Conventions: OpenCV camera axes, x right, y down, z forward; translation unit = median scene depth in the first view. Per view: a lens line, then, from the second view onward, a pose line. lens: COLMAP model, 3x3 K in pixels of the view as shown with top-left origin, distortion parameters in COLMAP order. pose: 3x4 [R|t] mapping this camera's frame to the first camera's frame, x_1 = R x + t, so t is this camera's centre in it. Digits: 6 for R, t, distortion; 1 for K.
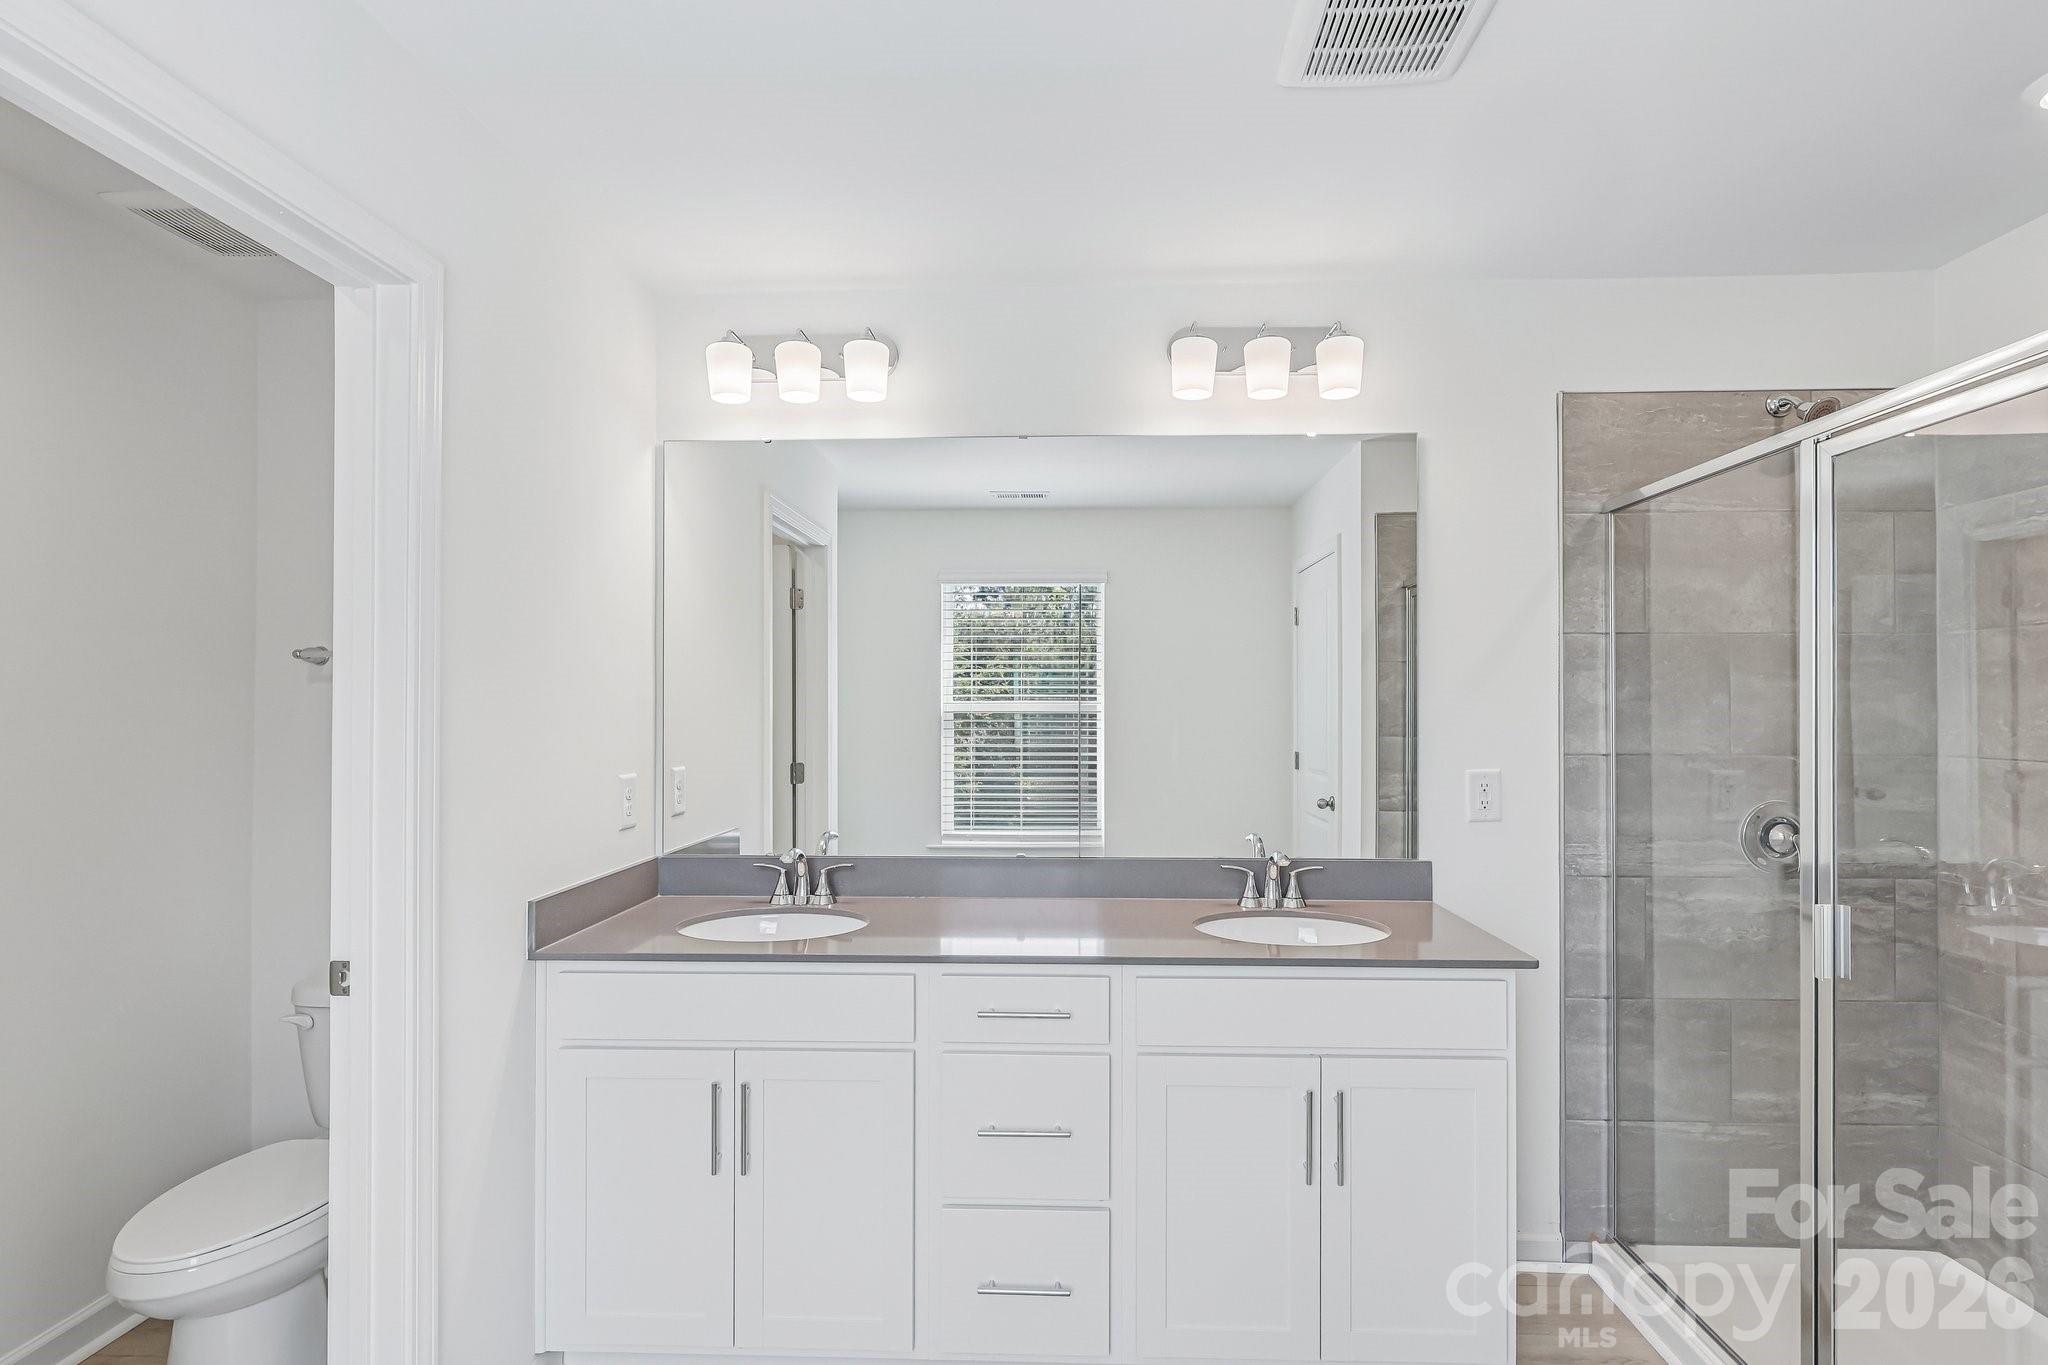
lens RADIAL K [[953.6, 0, 1032.3], [0, 953.6, 696.1], [0, 0, 1]] dist [0.003265, -0.000497]
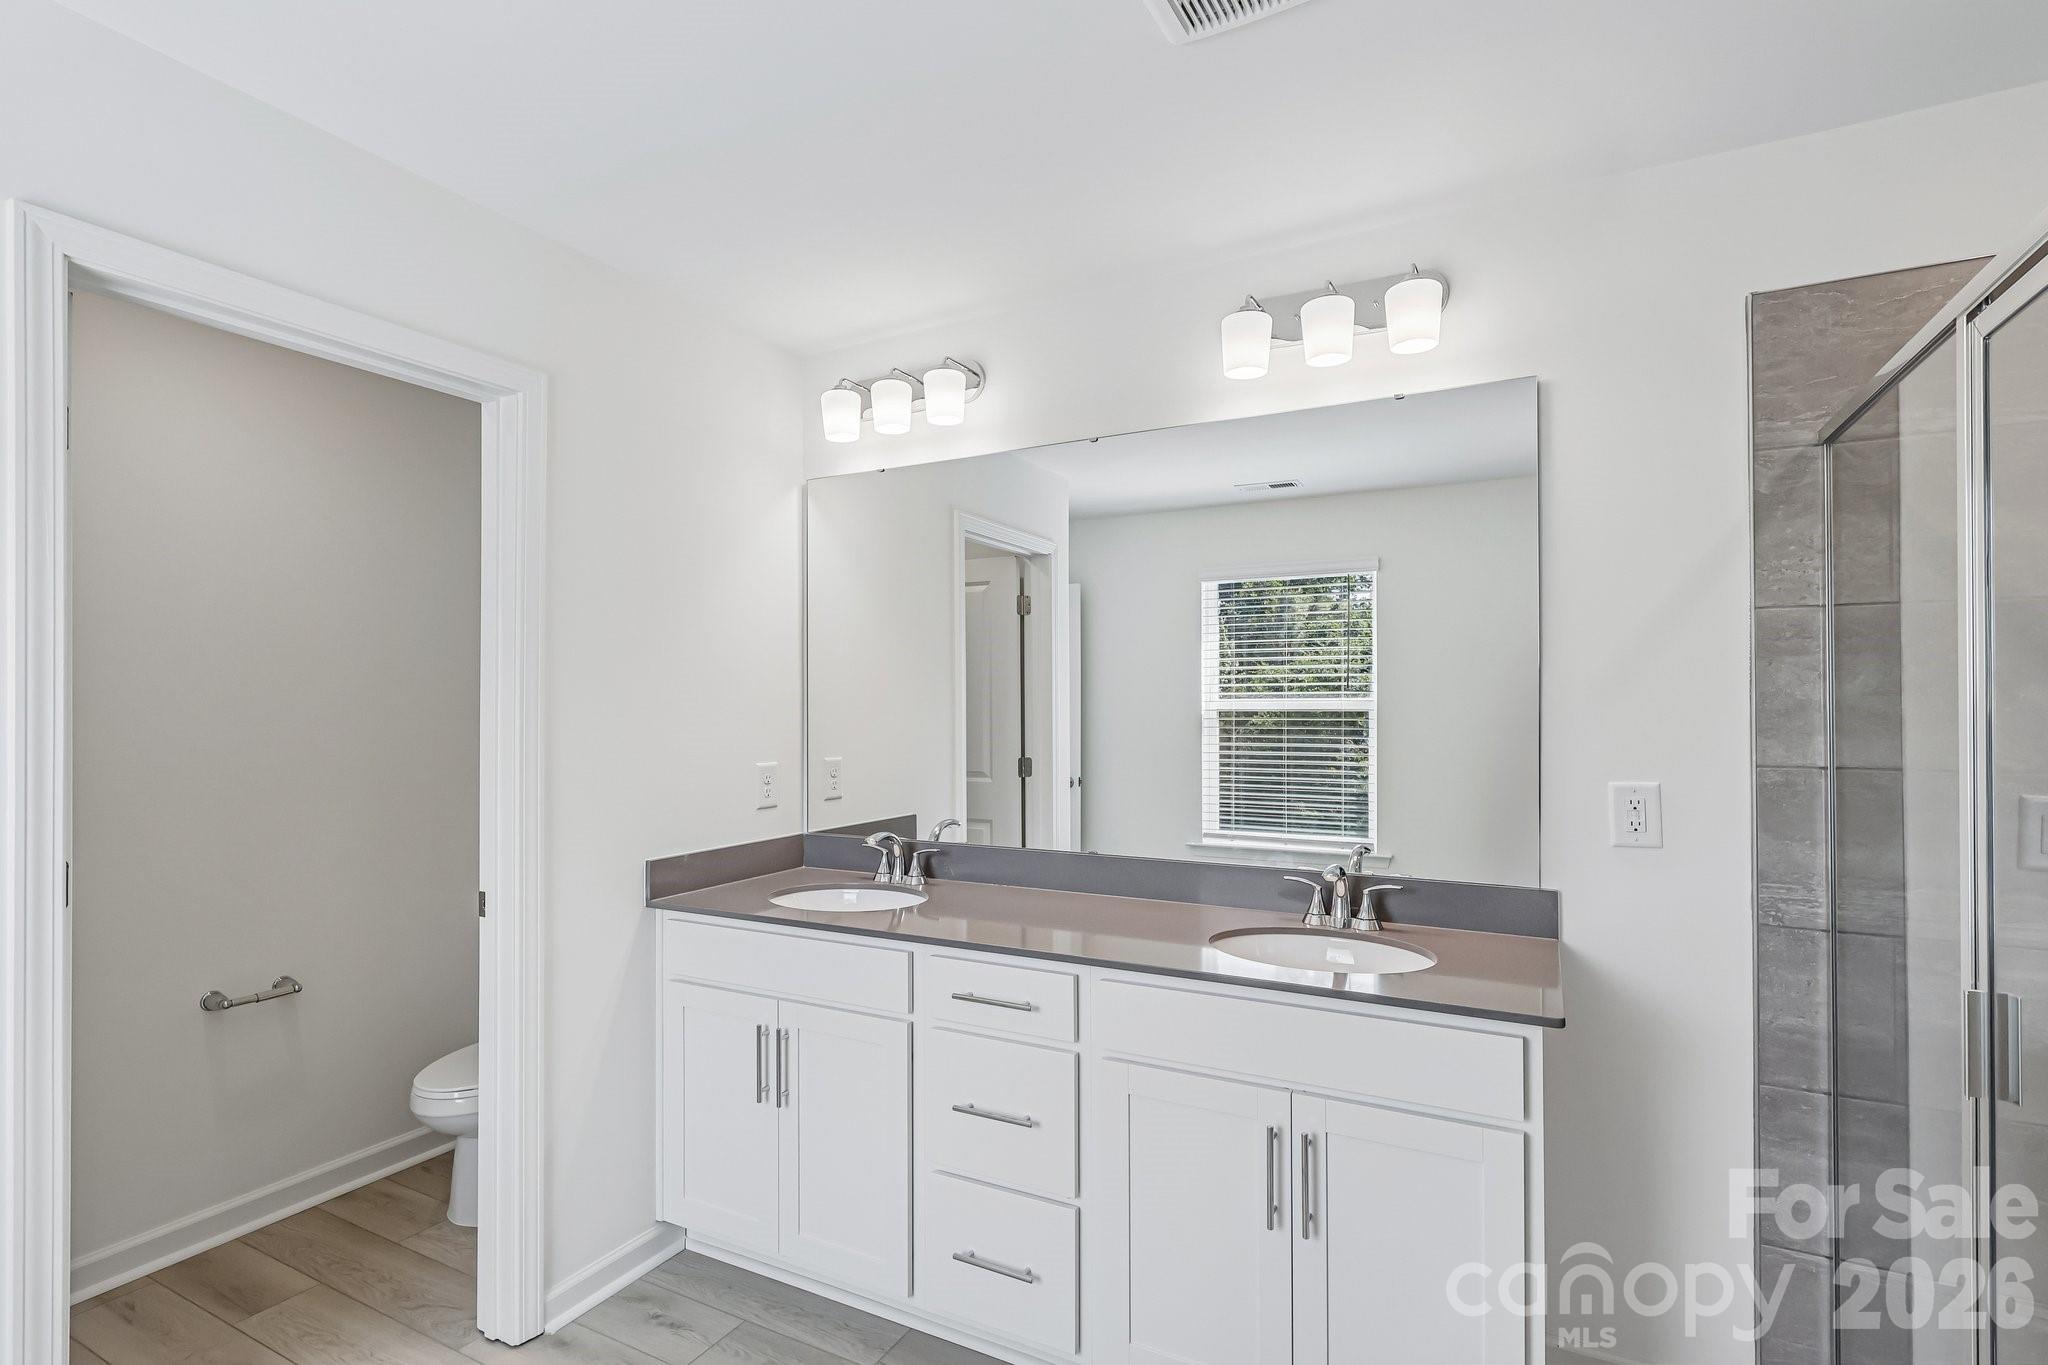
lens RADIAL K [[953.6, 0, 1077.8], [0, 953.6, 692.1], [0, 0, 1]] dist [0.003265, -0.000497]
pose [[0.904344, -0.008230, -0.426724, 0.393548], [0.007482, 0.999966, -0.003430, 0.000327], [0.426738, -0.000091, 0.904375, 0.074455]]
